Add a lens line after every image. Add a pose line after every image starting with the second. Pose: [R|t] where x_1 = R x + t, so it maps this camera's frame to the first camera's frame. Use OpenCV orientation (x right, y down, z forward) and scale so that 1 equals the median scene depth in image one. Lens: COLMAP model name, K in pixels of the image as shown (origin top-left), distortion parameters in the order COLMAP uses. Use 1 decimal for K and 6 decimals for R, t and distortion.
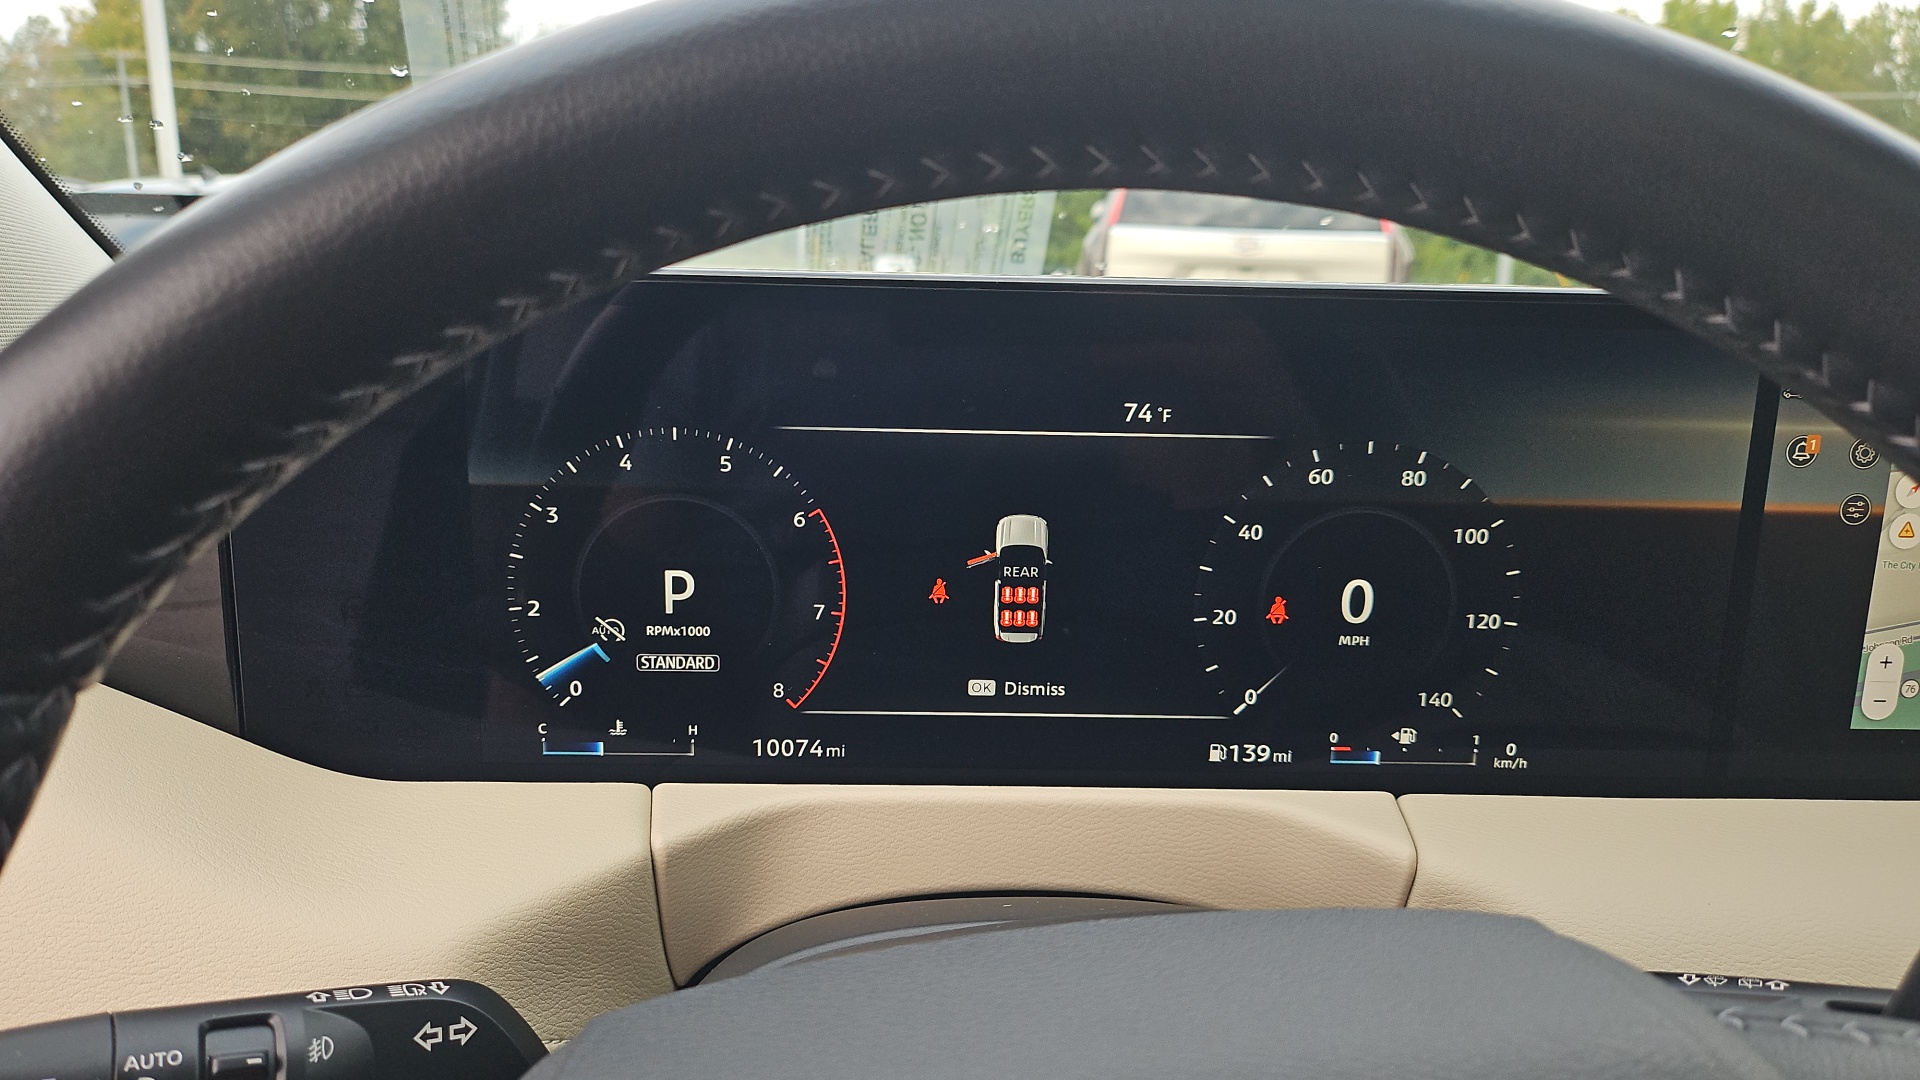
lens RADIAL K [[1361.8, 0, 957.2], [0, 1361.8, 552.0], [0, 0, 1]] dist [0.052297, -0.052125]
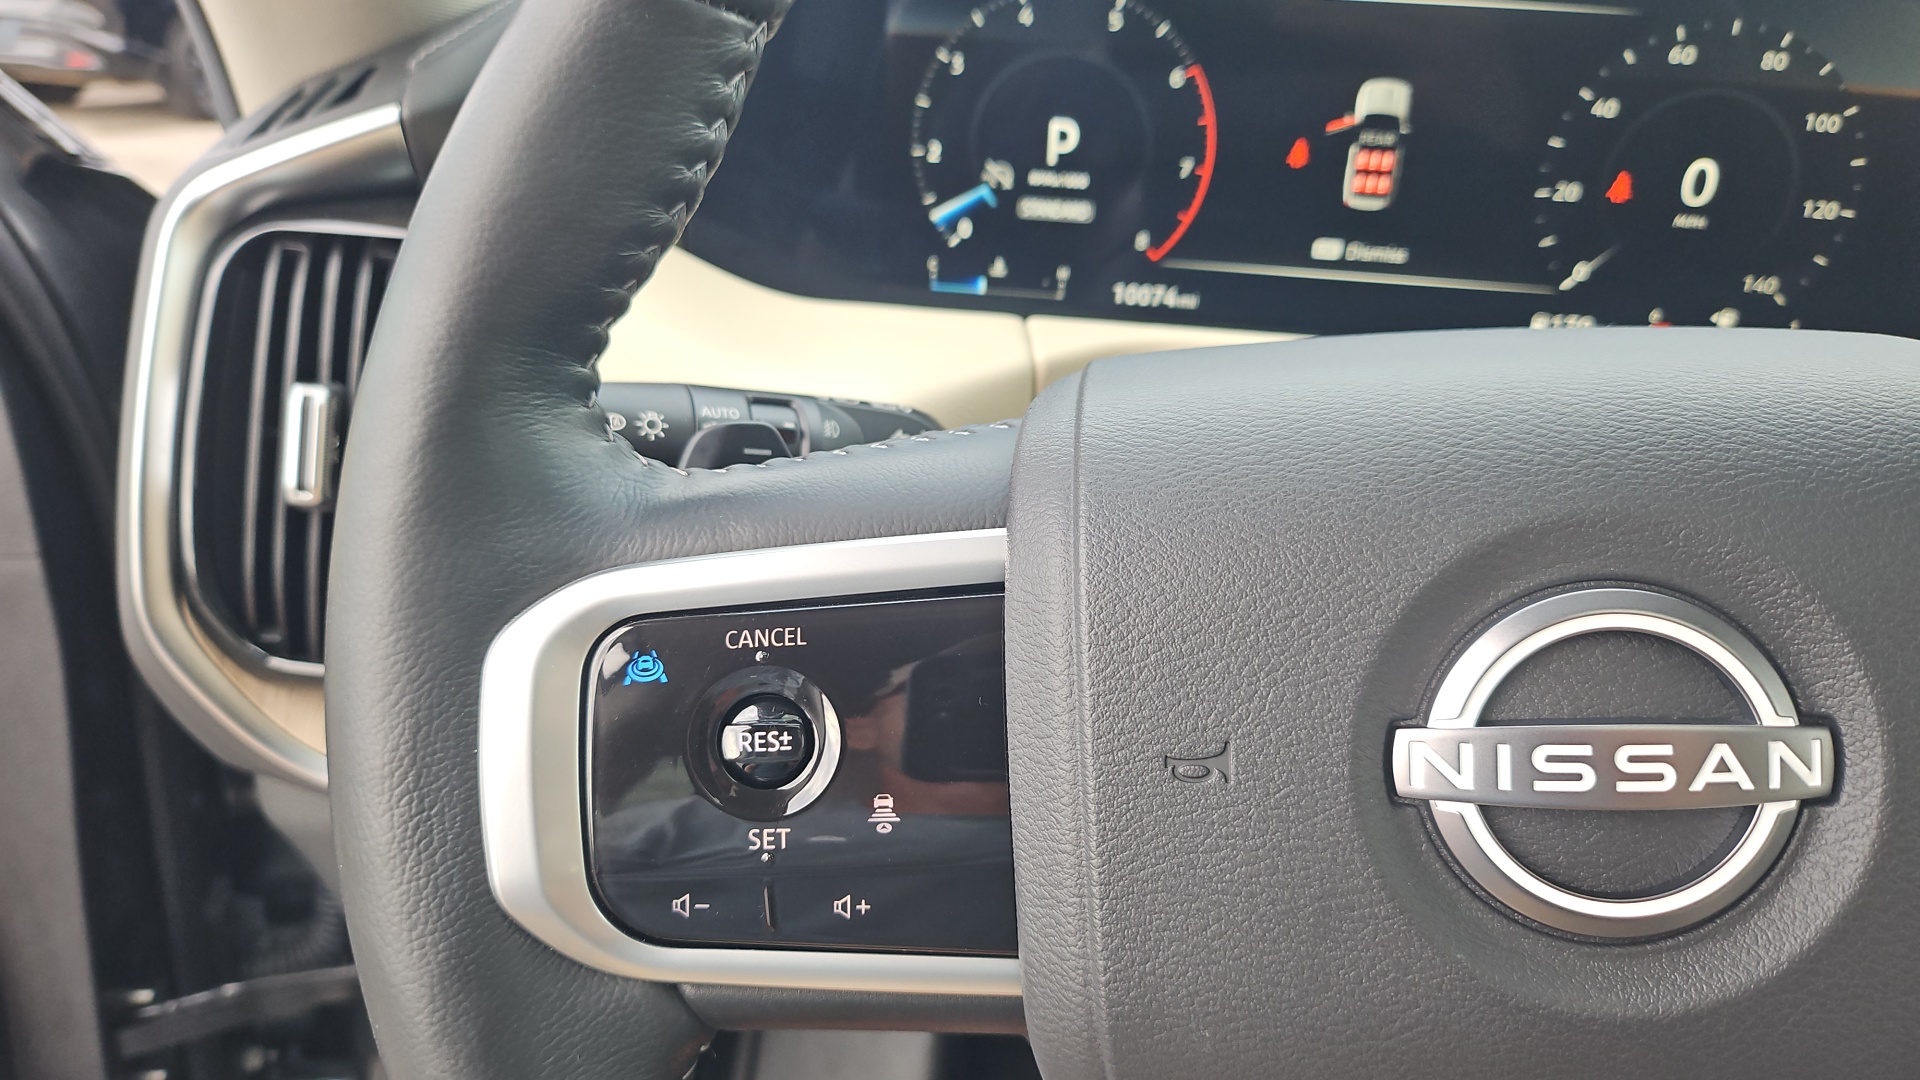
lens RADIAL K [[1361.8, 0, 993.3], [0, 1361.8, 541.5], [0, 0, 1]] dist [0.052297, -0.052125]
pose [[0.991477, 0.077518, -0.104707, -0.116414], [-0.059799, 0.984835, 0.162861, 0.169765], [0.115744, -0.155212, 0.981077, -0.152028]]
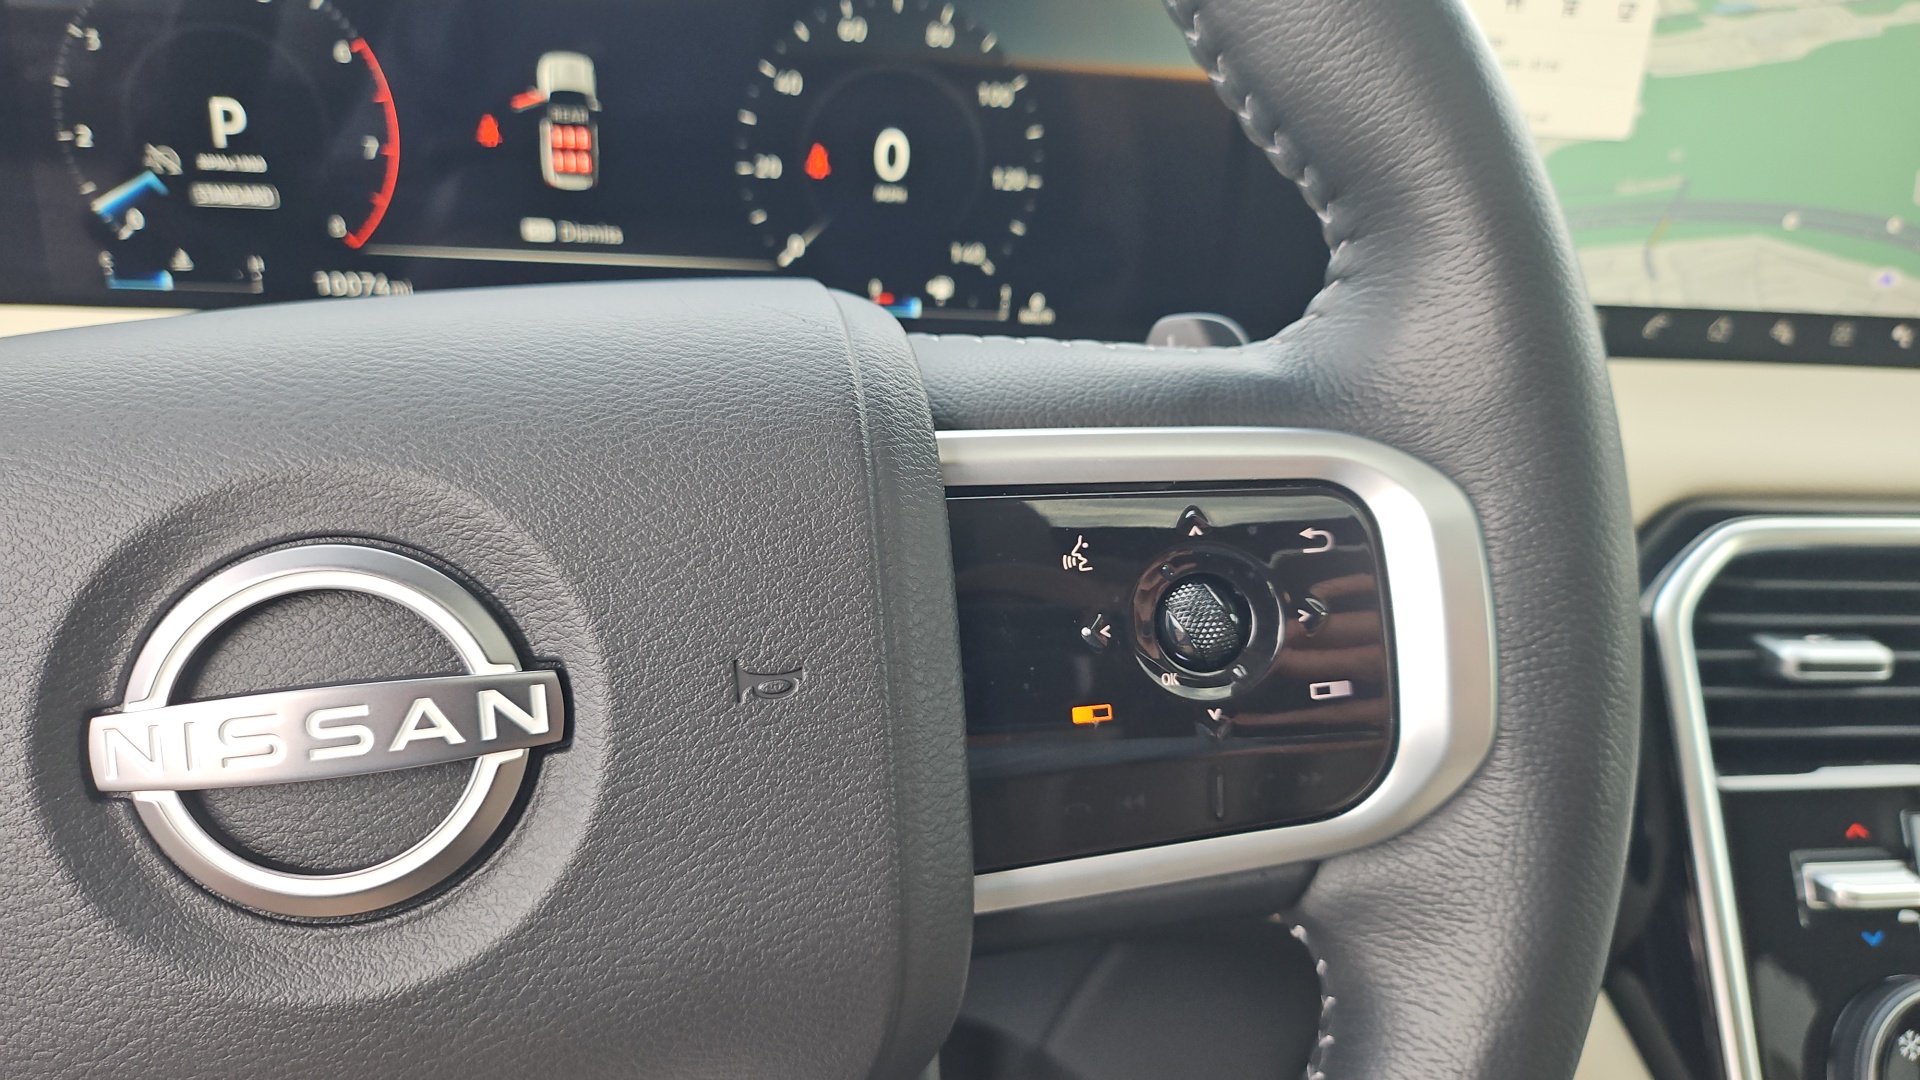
lens RADIAL K [[1361.8, 0, 950.0], [0, 1361.8, 542.8], [0, 0, 1]] dist [0.052297, -0.052125]
pose [[0.996734, 0.001175, 0.080750, 0.253561], [-0.012884, 0.989402, 0.144630, 0.183576], [-0.079724, -0.145198, 0.986185, -0.117001]]
